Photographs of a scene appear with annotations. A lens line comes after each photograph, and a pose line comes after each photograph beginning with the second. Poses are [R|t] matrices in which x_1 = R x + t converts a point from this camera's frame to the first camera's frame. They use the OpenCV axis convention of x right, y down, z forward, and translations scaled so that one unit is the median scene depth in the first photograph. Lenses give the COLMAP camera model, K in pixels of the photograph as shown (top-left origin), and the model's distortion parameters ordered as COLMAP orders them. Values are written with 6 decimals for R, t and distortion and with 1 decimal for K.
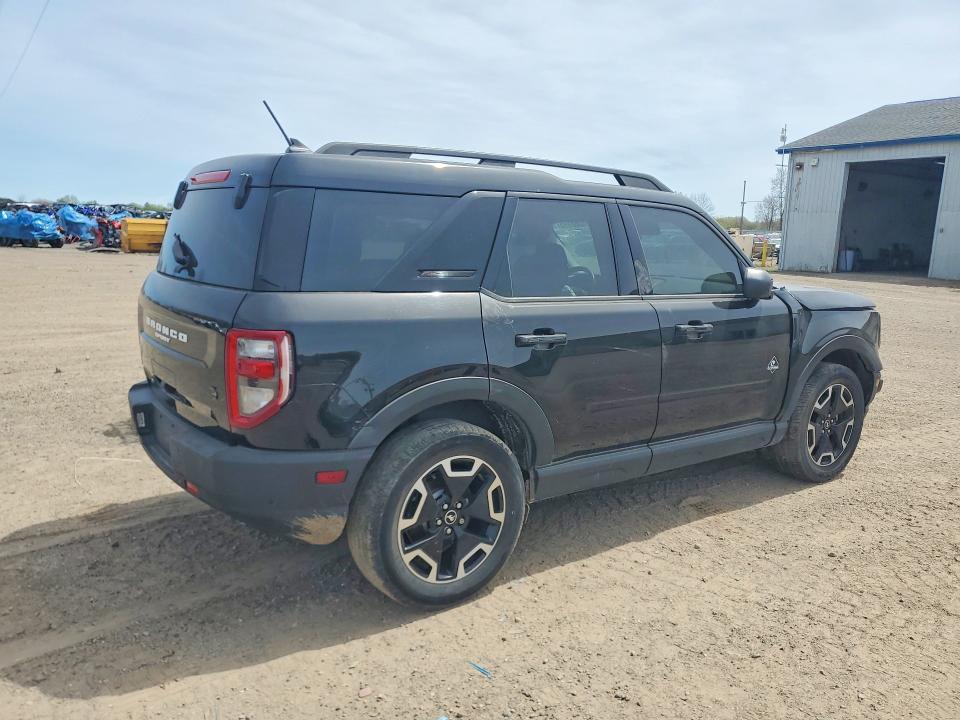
lens RADIAL K [[808.6, 0, 486.3], [0, 808.6, 362.4], [0, 0, 1]] dist [0.071153, -0.056962]
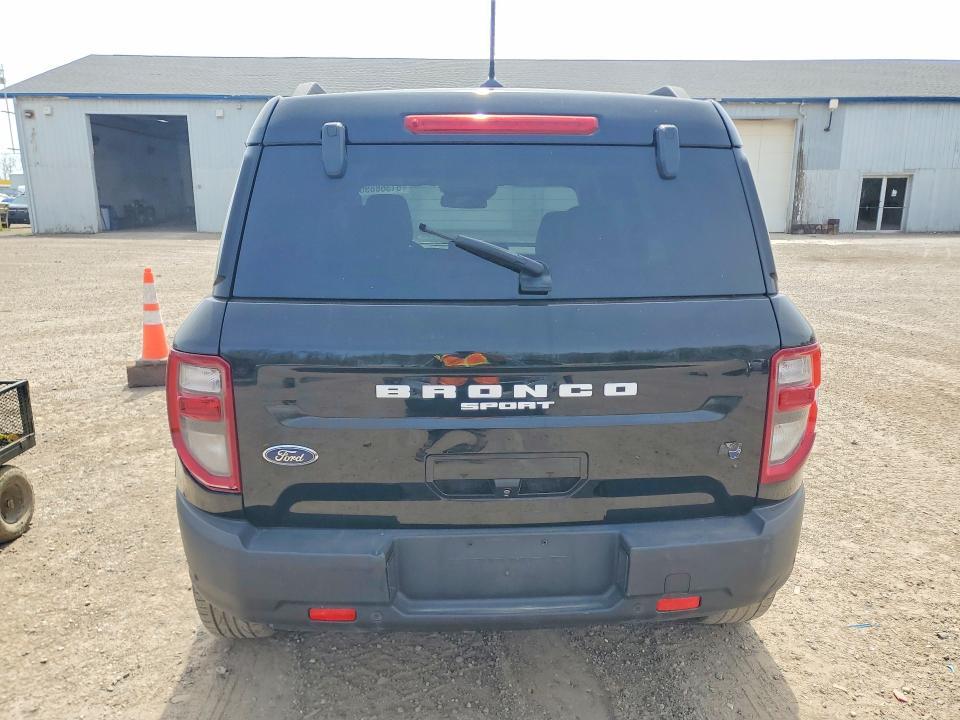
lens RADIAL K [[808.6, 0, 486.3], [0, 808.6, 362.4], [0, 0, 1]] dist [0.071153, -0.056962]
pose [[0.507796, -0.202033, 0.837452, -0.167882], [0.155327, 0.977652, 0.141672, -0.027785], [-0.847359, 0.058138, 0.527829, 0.131684]]
